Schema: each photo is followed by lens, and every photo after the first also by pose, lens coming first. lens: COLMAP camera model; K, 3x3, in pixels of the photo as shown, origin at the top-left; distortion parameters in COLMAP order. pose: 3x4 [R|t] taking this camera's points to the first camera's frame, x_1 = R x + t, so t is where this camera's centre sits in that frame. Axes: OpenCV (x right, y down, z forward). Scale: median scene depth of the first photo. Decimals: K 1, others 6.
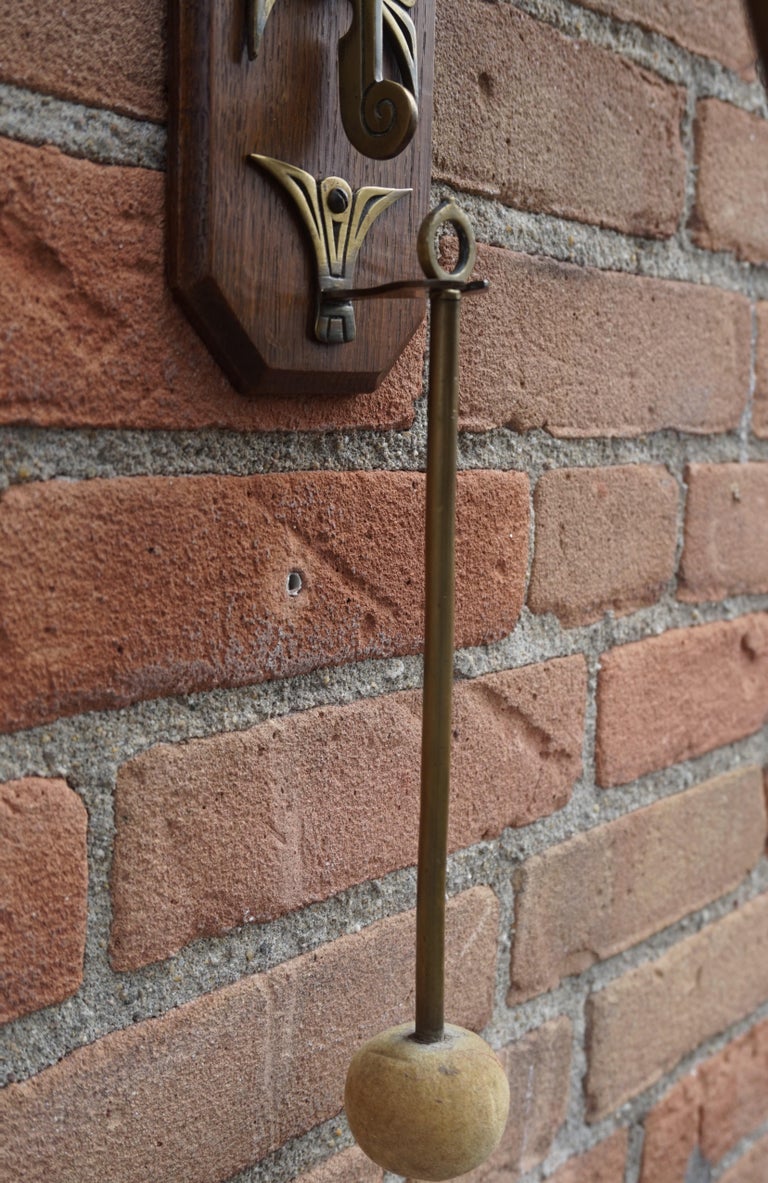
lens RADIAL K [[1104.5, 0, 384.0], [0, 1104.5, 591.5], [0, 0, 1]] dist [-0.009061, 0.009864]
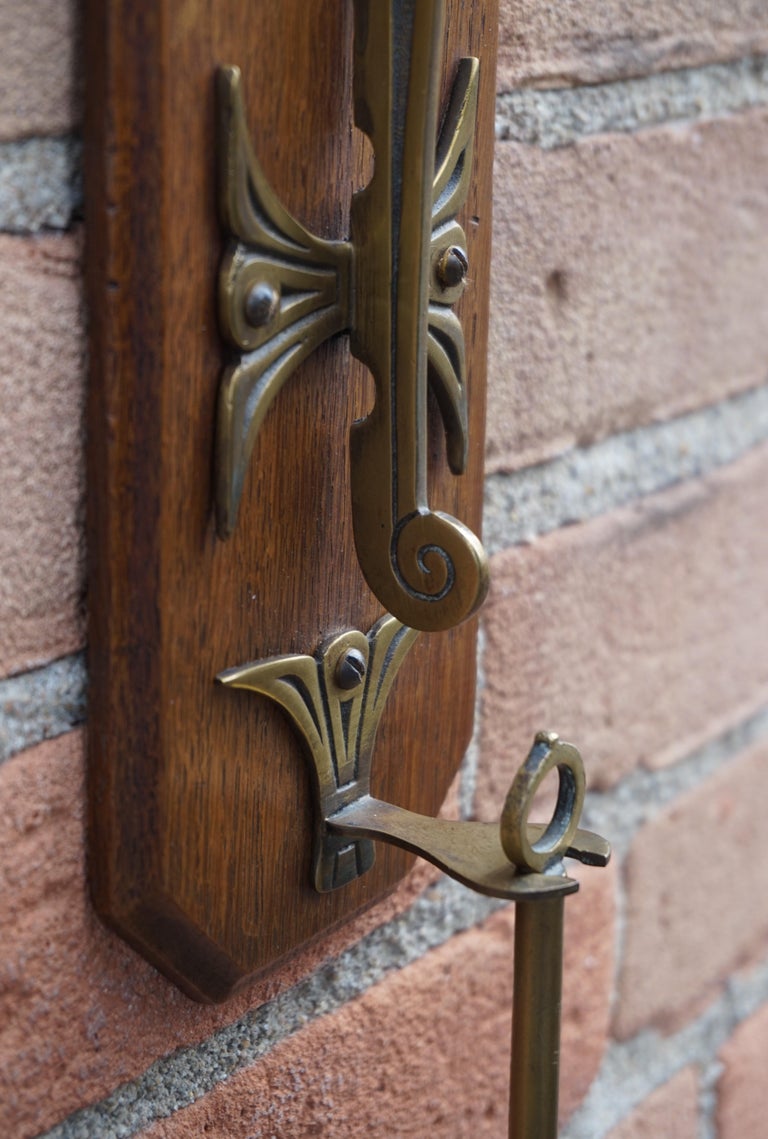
lens RADIAL K [[2043.4, 0, 384.0], [0, 2043.4, 569.5], [0, 0, 1]] dist [0.007782, 0.040691]
pose [[0.996388, -0.026235, 0.080764, -0.101734], [0.018133, 0.994875, 0.099470, -0.475423], [-0.082960, -0.097646, 0.991757, -0.091572]]
